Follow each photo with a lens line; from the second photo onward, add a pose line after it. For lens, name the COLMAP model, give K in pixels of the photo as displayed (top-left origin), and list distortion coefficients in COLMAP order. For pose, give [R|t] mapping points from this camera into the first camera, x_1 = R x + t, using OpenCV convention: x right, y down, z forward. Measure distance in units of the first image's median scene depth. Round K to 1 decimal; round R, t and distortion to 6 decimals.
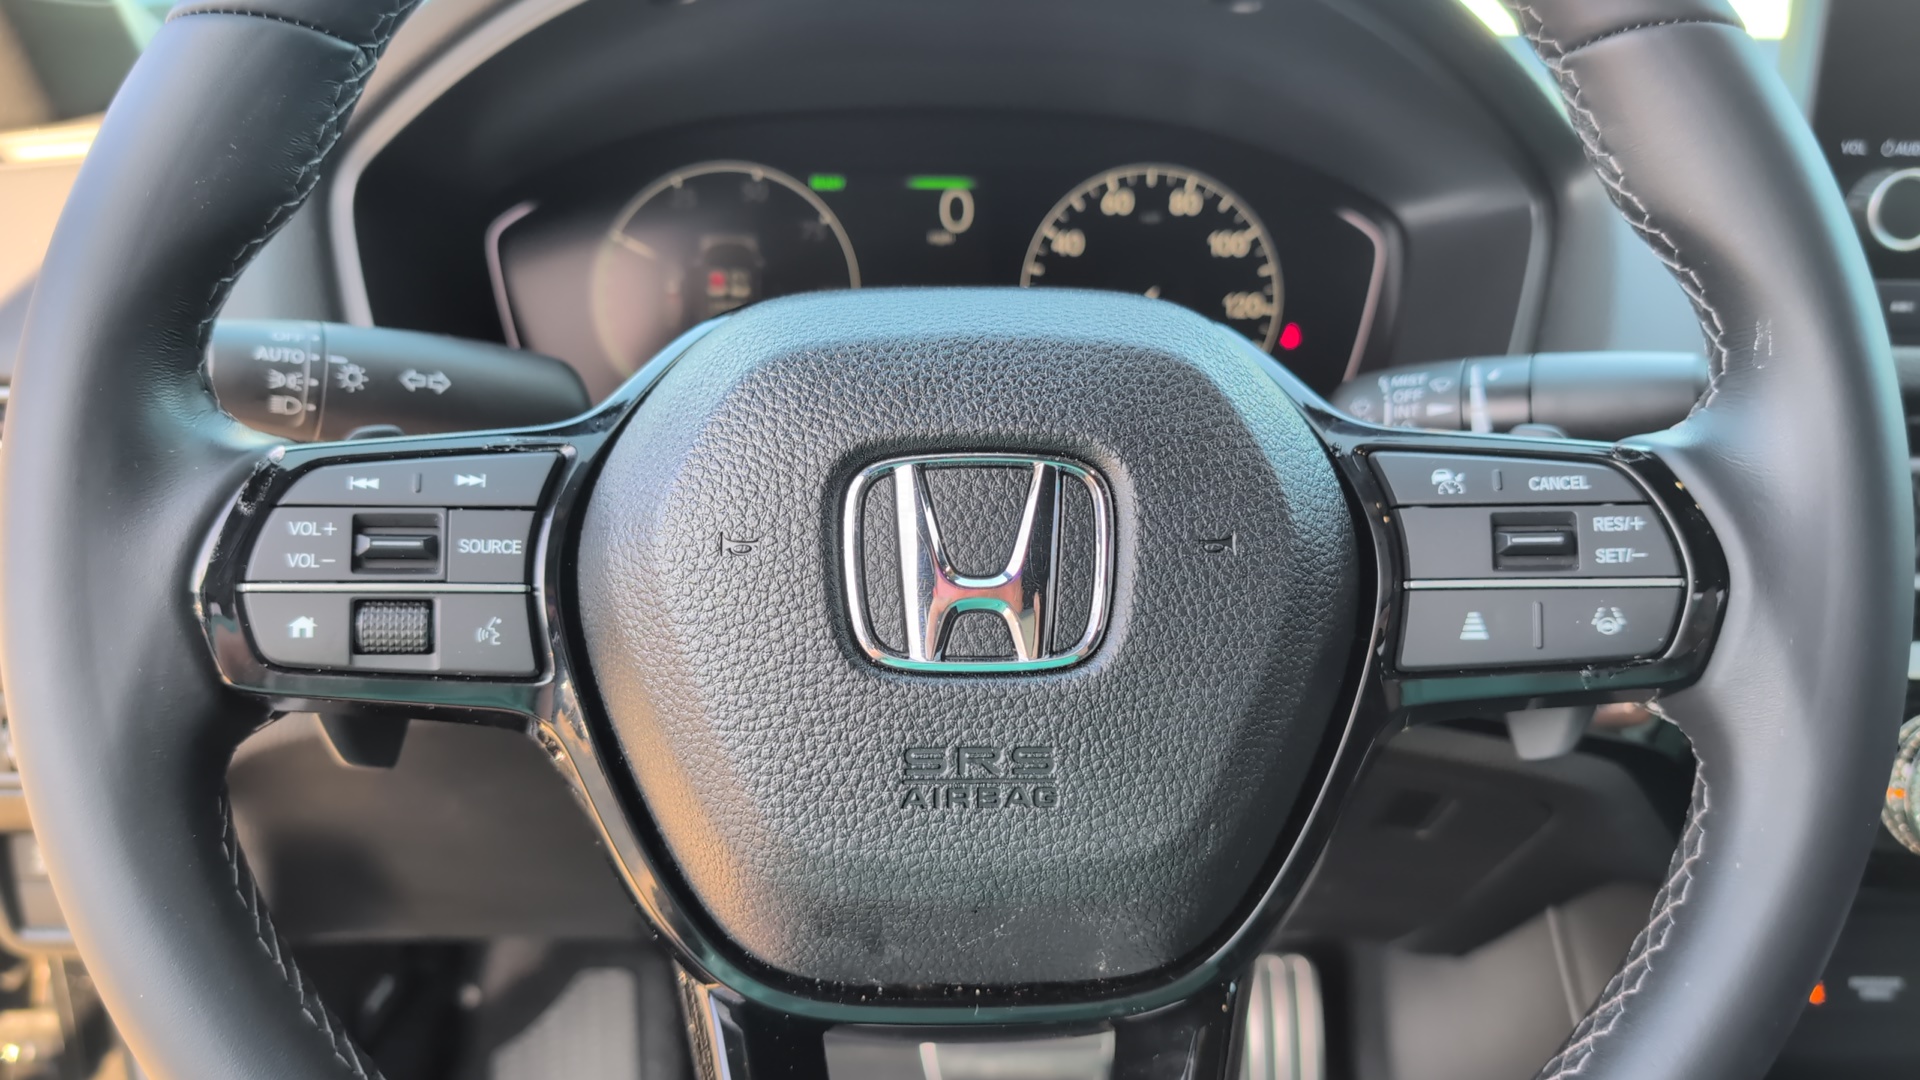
lens RADIAL K [[1605.4, 0, 968.1], [0, 1605.4, 544.5], [0, 0, 1]] dist [0.019782, -0.012838]
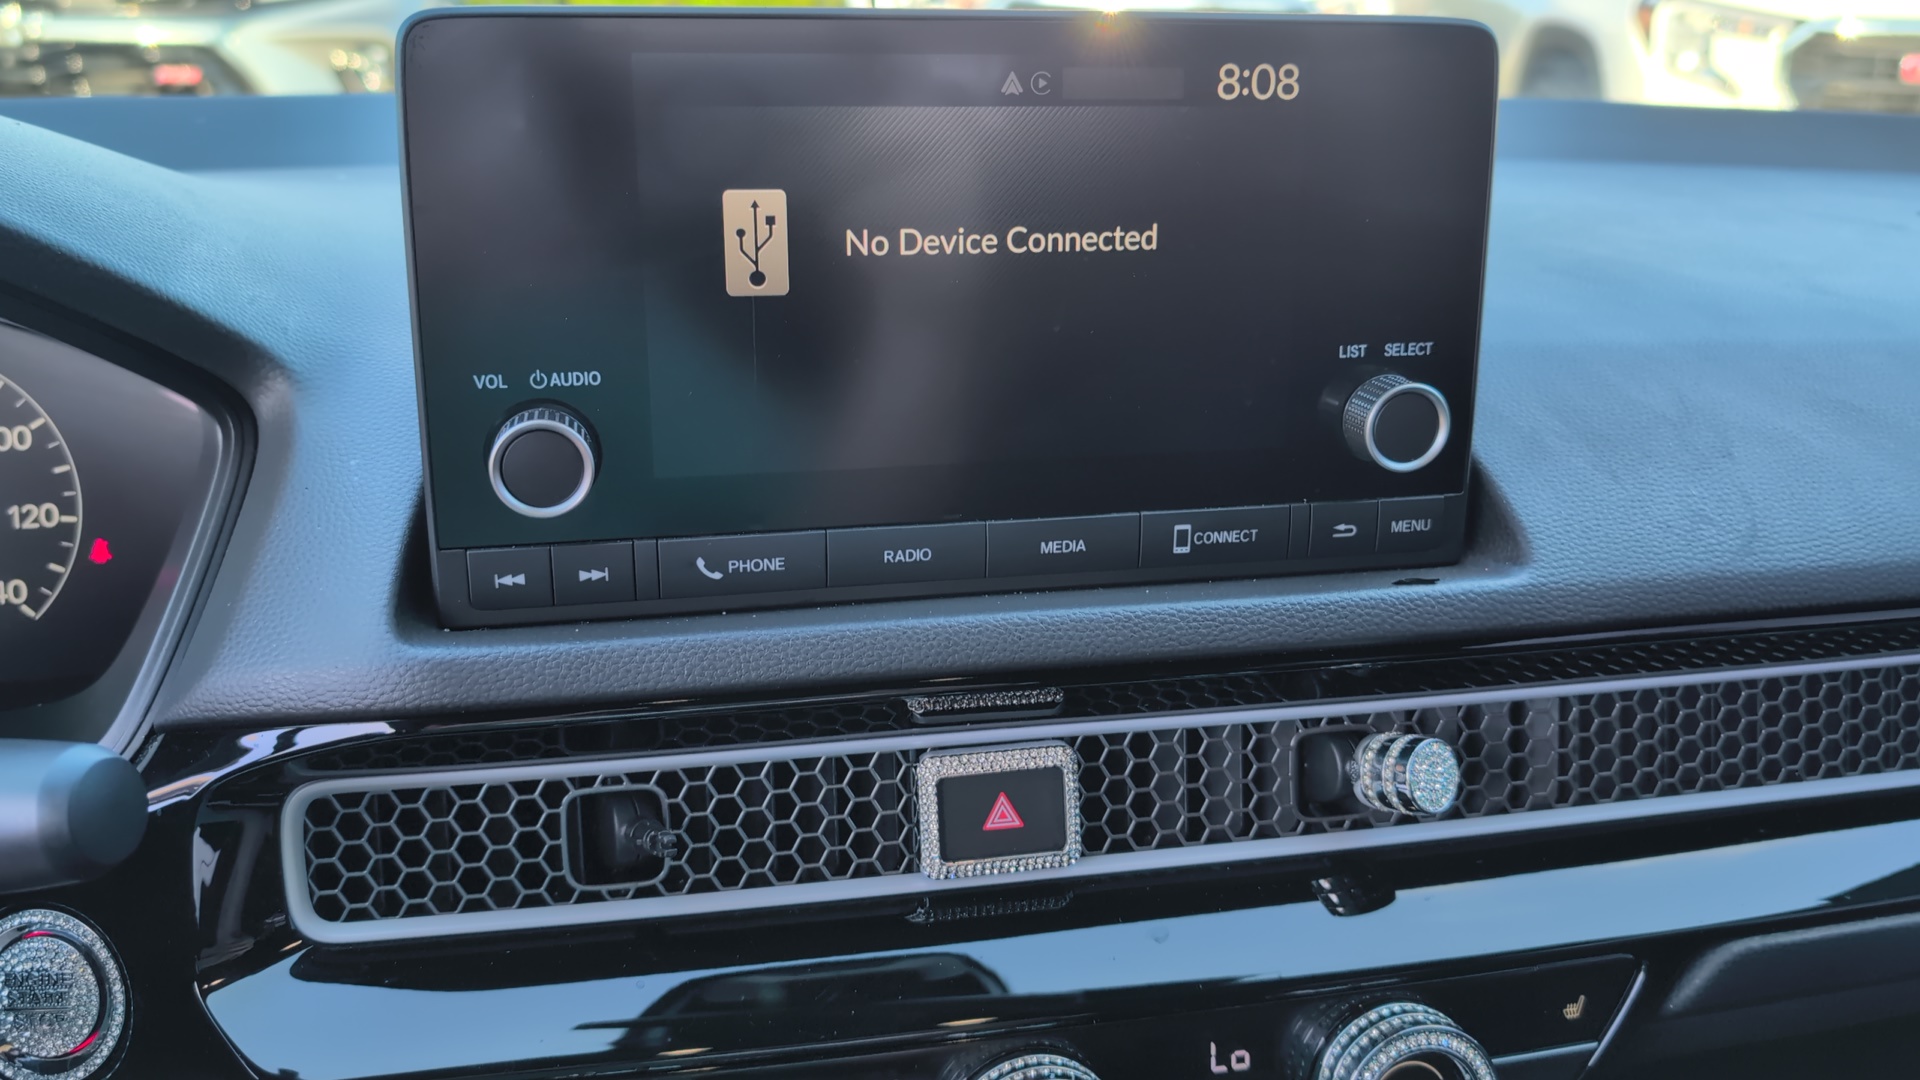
lens RADIAL K [[1605.4, 0, 968.1], [0, 1605.4, 544.5], [0, 0, 1]] dist [0.019782, -0.012838]
pose [[0.981601, -0.058449, 0.181776, 0.474252], [0.051013, 0.997669, 0.045320, -0.147006], [-0.184001, -0.035214, 0.982295, 0.143878]]
